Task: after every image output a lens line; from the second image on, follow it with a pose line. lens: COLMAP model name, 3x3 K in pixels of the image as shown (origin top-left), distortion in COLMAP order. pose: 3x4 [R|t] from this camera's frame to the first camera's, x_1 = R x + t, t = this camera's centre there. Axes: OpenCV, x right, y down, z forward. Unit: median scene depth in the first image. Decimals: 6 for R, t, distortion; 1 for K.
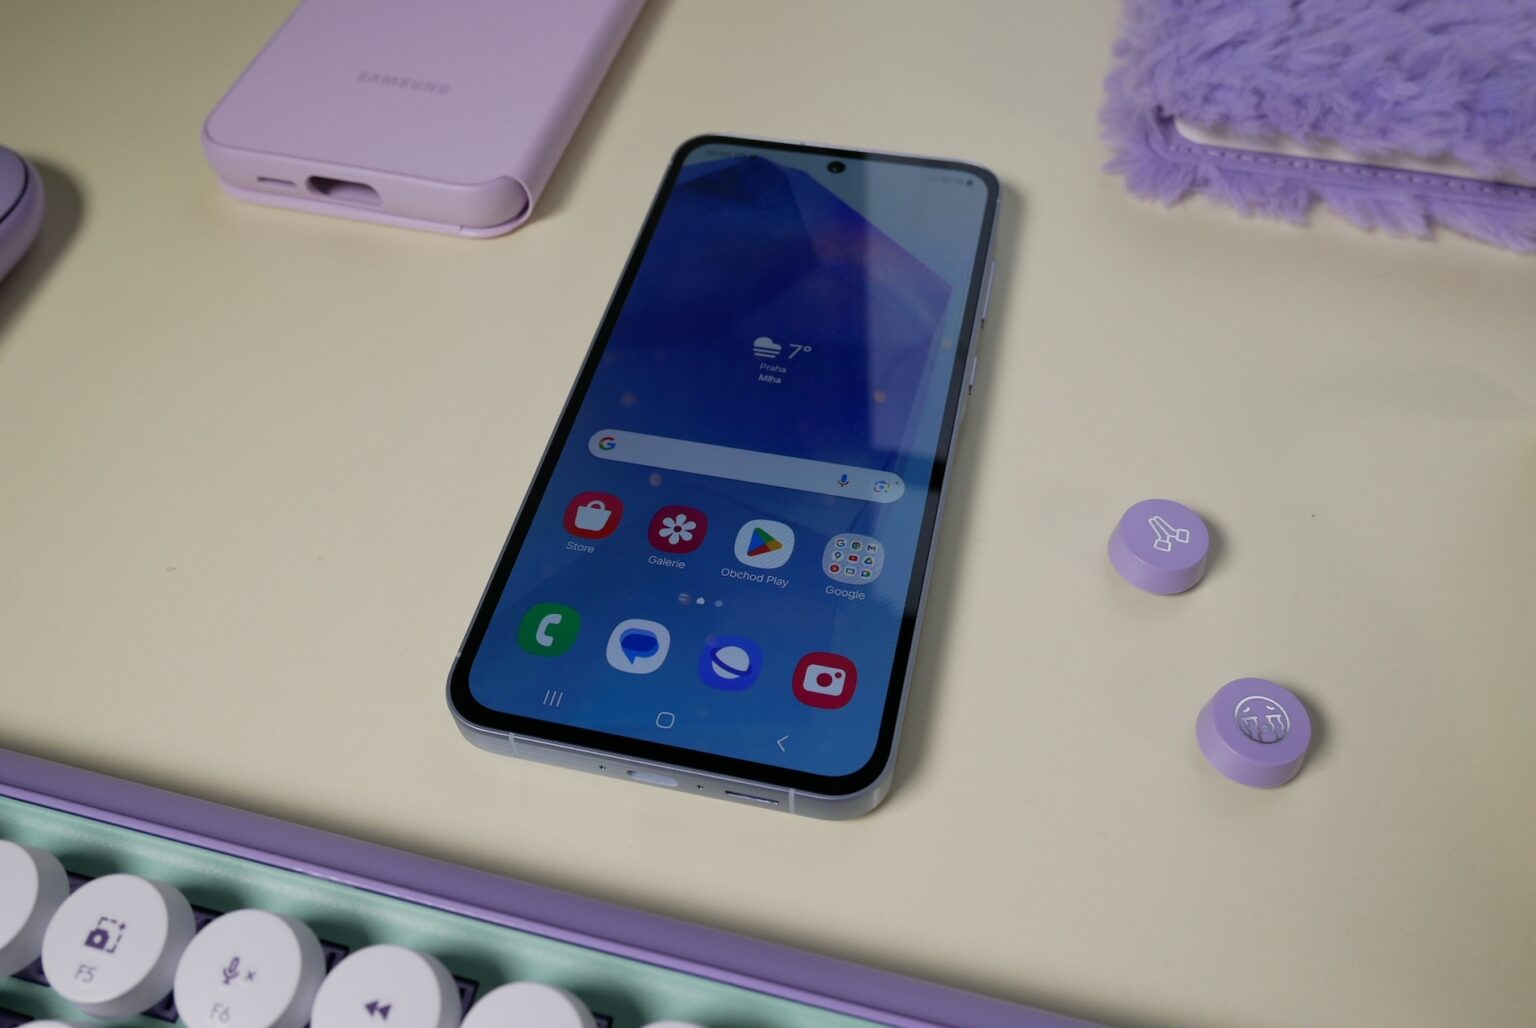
lens RADIAL K [[1323.8, 0, 773.6], [0, 1323.8, 510.9], [0, 0, 1]] dist [-0.015797, 0.007983]
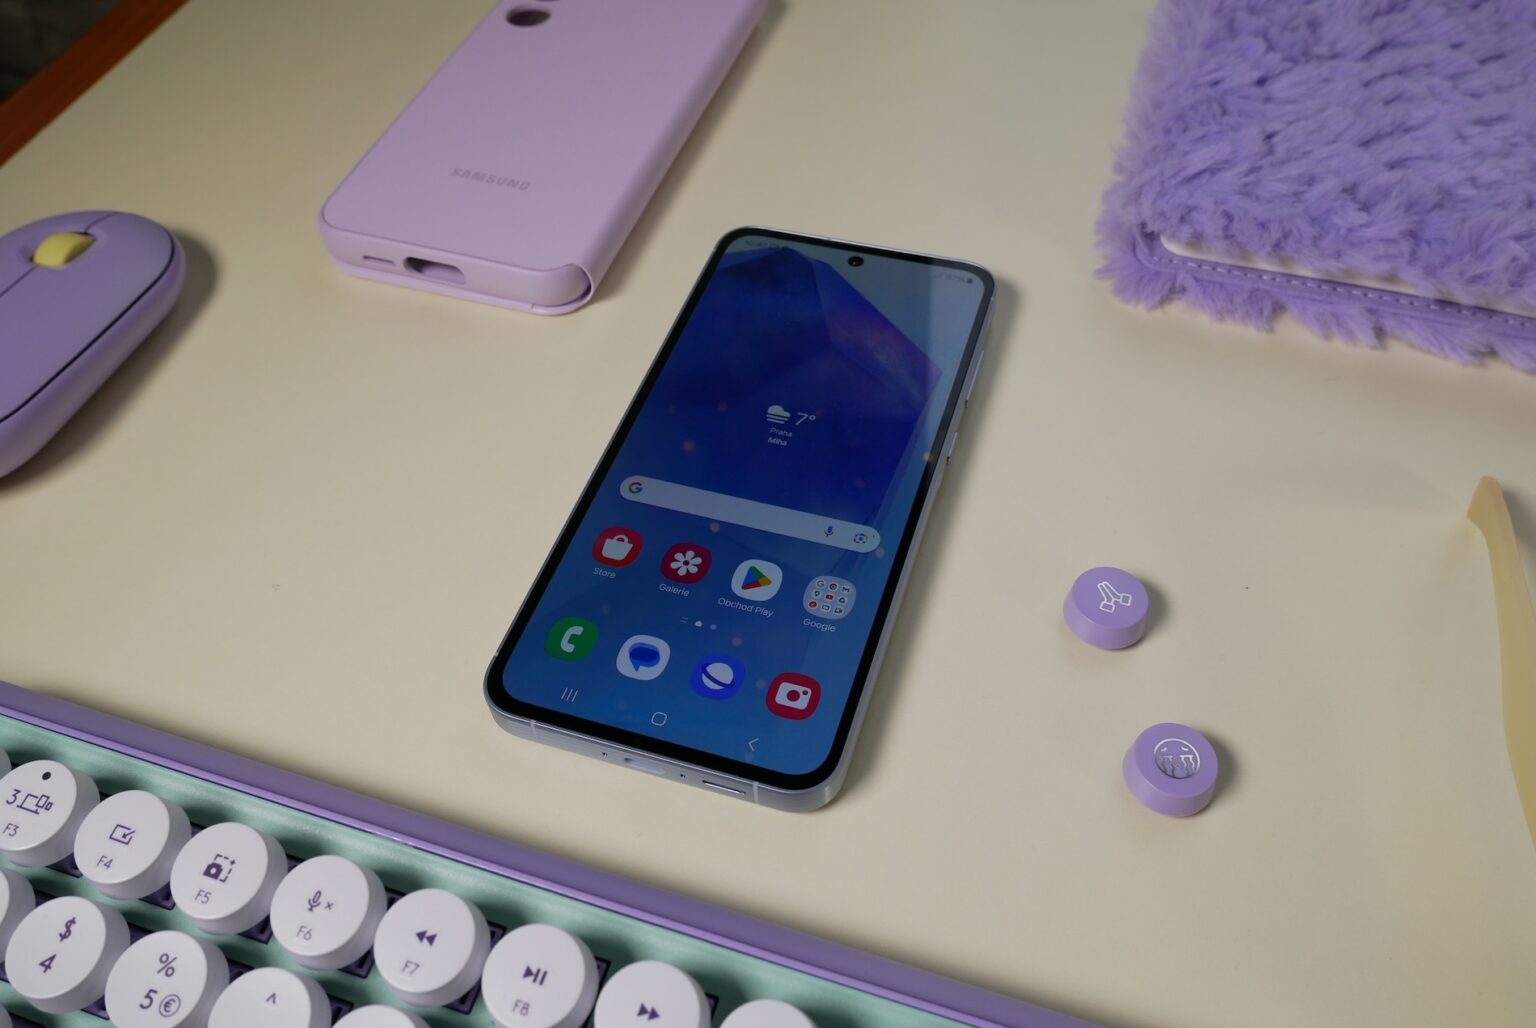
lens RADIAL K [[1323.8, 0, 769.4], [0, 1323.8, 510.4], [0, 0, 1]] dist [-0.015797, 0.007983]
pose [[0.997465, 0.046276, -0.054061, 0.045222], [-0.048216, 0.998218, -0.035148, -0.003066], [0.052338, 0.037665, 0.997919, -0.151767]]
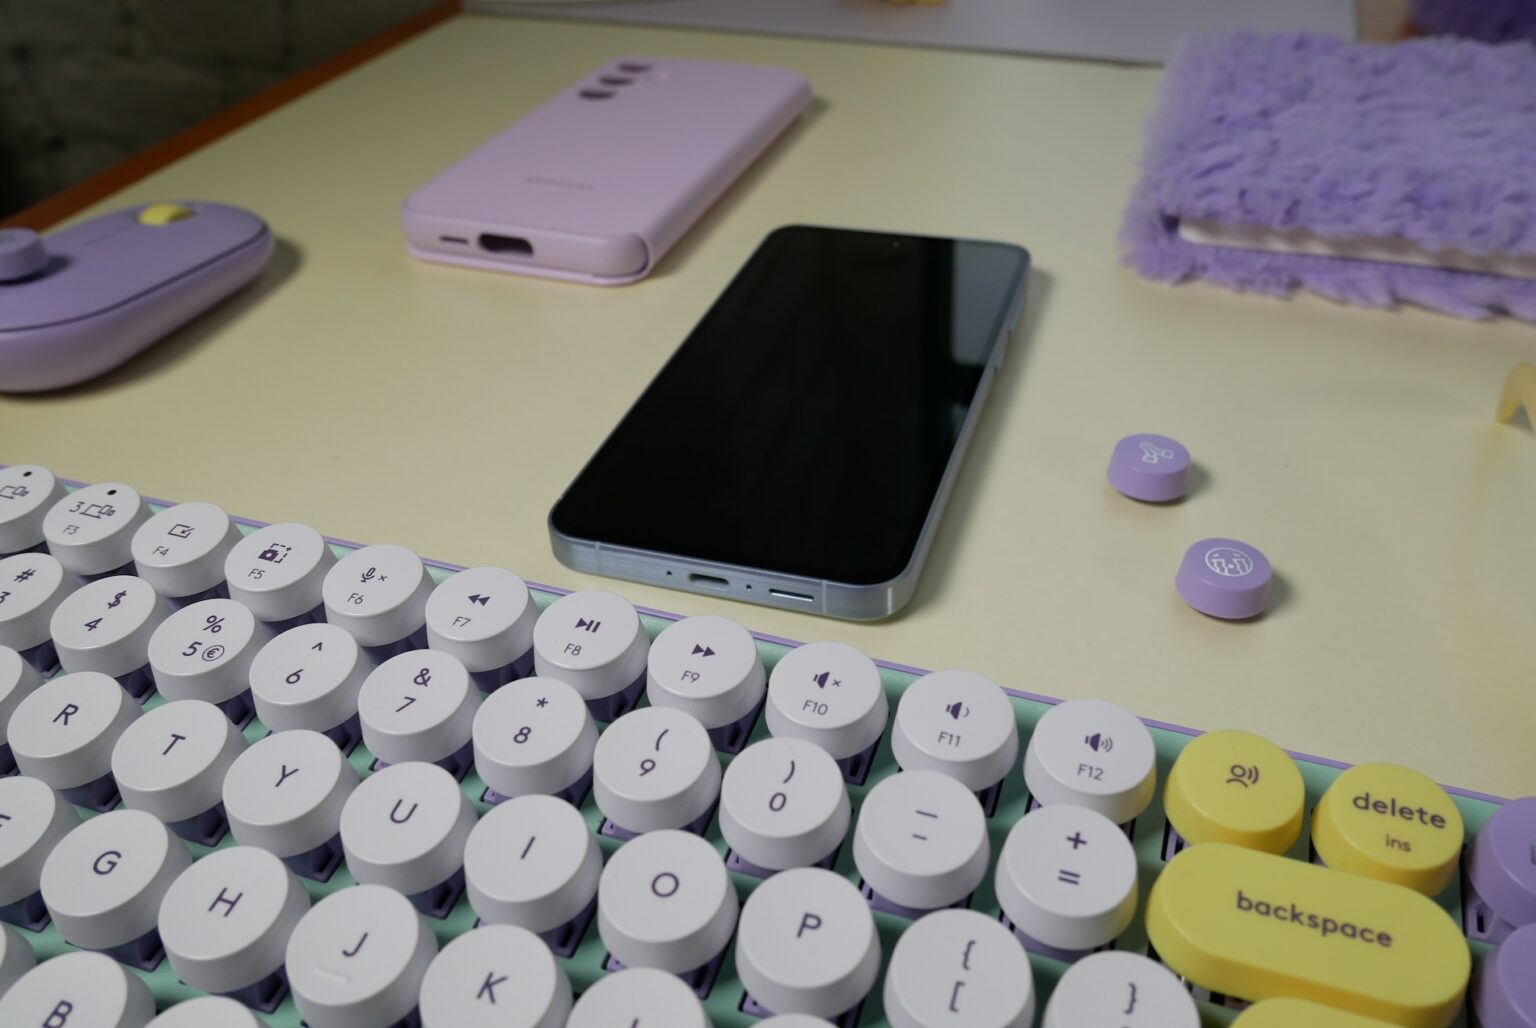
lens RADIAL K [[1323.8, 0, 770.6], [0, 1323.8, 510.3], [0, 0, 1]] dist [-0.015797, 0.007983]
pose [[0.995698, 0.047785, -0.079387, 0.040994], [-0.069083, 0.953816, -0.292341, 0.361164], [0.061751, 0.296568, 0.953013, -0.117654]]
